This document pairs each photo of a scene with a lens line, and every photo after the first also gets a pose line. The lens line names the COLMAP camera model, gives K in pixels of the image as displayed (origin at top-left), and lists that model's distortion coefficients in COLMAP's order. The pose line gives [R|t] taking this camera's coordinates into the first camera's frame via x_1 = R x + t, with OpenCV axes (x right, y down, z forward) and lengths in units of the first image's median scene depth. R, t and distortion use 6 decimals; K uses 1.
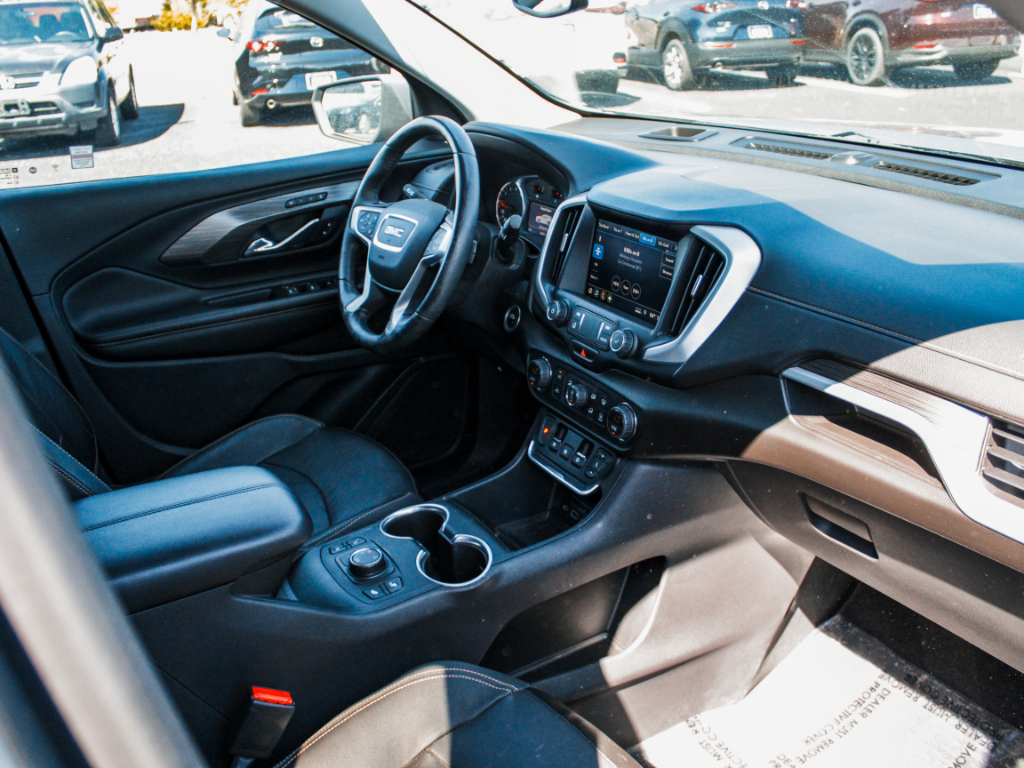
lens RADIAL K [[930.5, 0, 511.6], [0, 930.5, 403.9], [0, 0, 1]] dist [-0.189633, 0.182618]
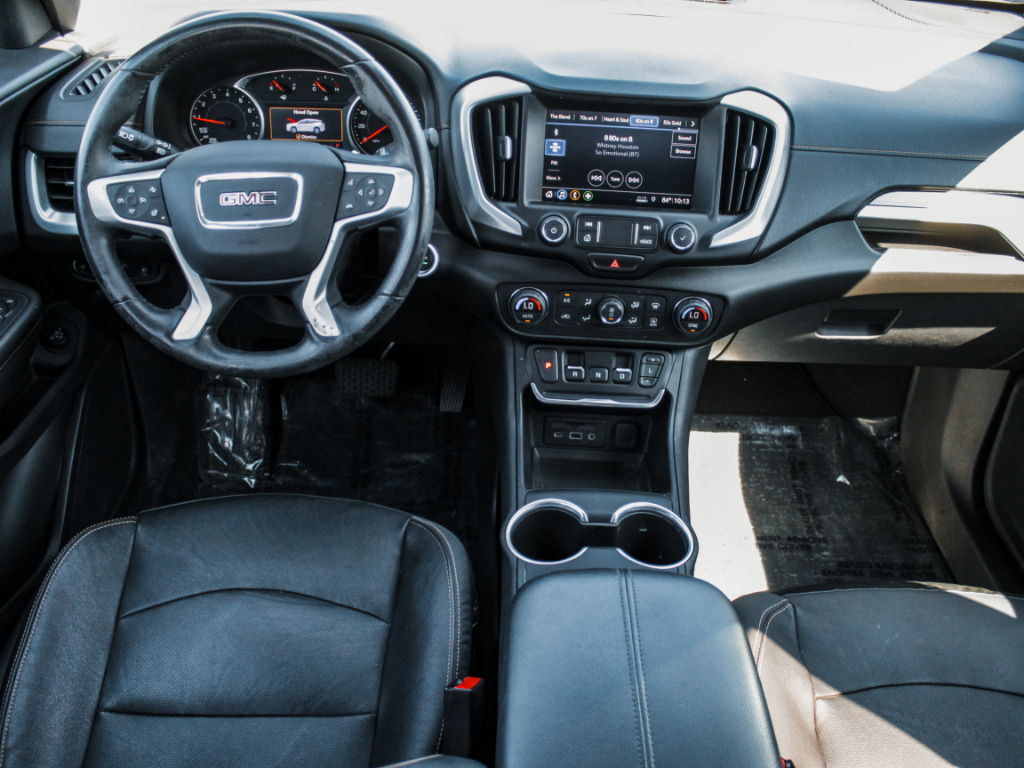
lens RADIAL K [[930.5, 0, 511.6], [0, 930.5, 403.9], [0, 0, 1]] dist [-0.189633, 0.182618]
pose [[0.530129, -0.456803, 0.714349, -0.670201], [0.289458, 0.889361, 0.353907, -0.278154], [-0.796980, 0.019157, 0.603701, 0.550939]]
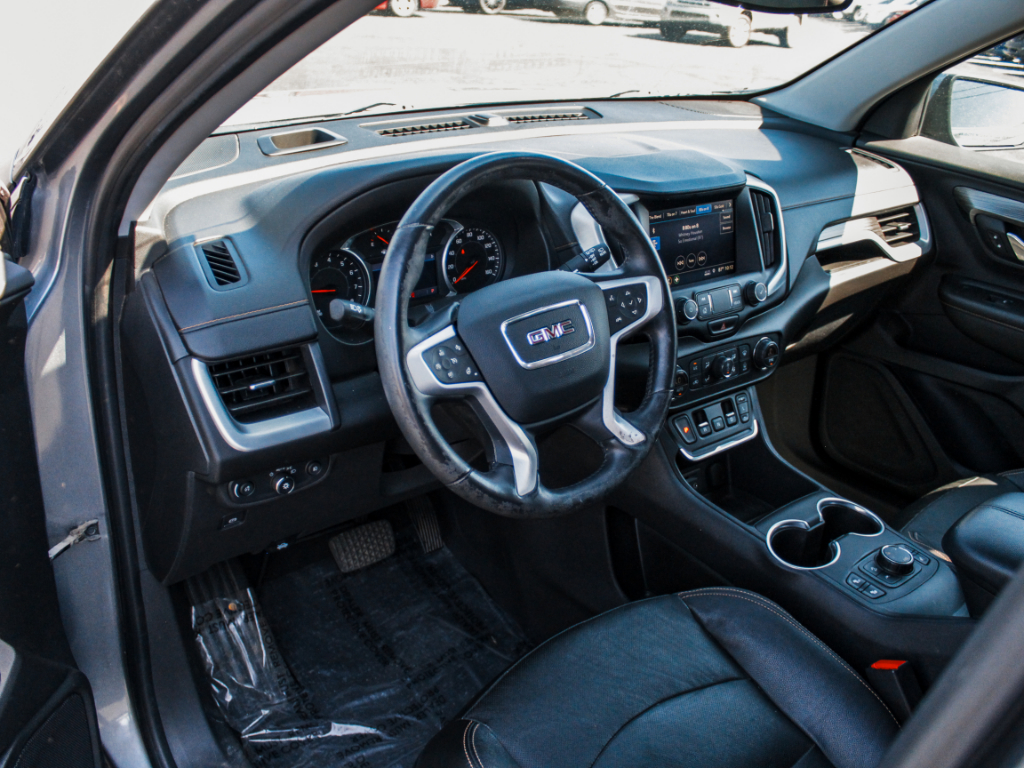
lens RADIAL K [[930.5, 0, 511.6], [0, 930.5, 403.9], [0, 0, 1]] dist [-0.189633, 0.182618]
pose [[-0.128486, -0.412417, 0.901889, -0.883828], [0.358934, 0.828432, 0.429961, -0.524435], [-0.924477, 0.378963, 0.041588, 1.219639]]
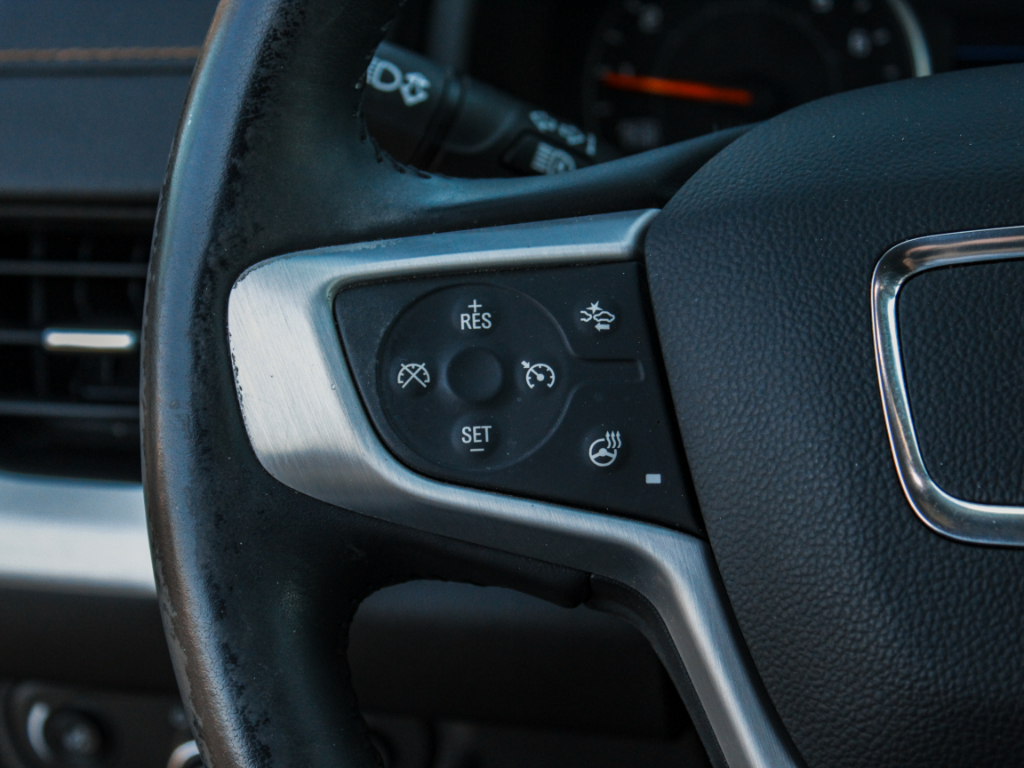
lens RADIAL K [[2324.4, 0, 512.0], [0, 2324.4, 384.0], [0, 0, 1]] dist [0.025373, -0.418087]
pose [[0.671226, -0.244805, 0.699661, -0.443863], [0.312771, 0.949287, 0.032087, -0.262687], [-0.672034, 0.197296, 0.713754, 1.033926]]
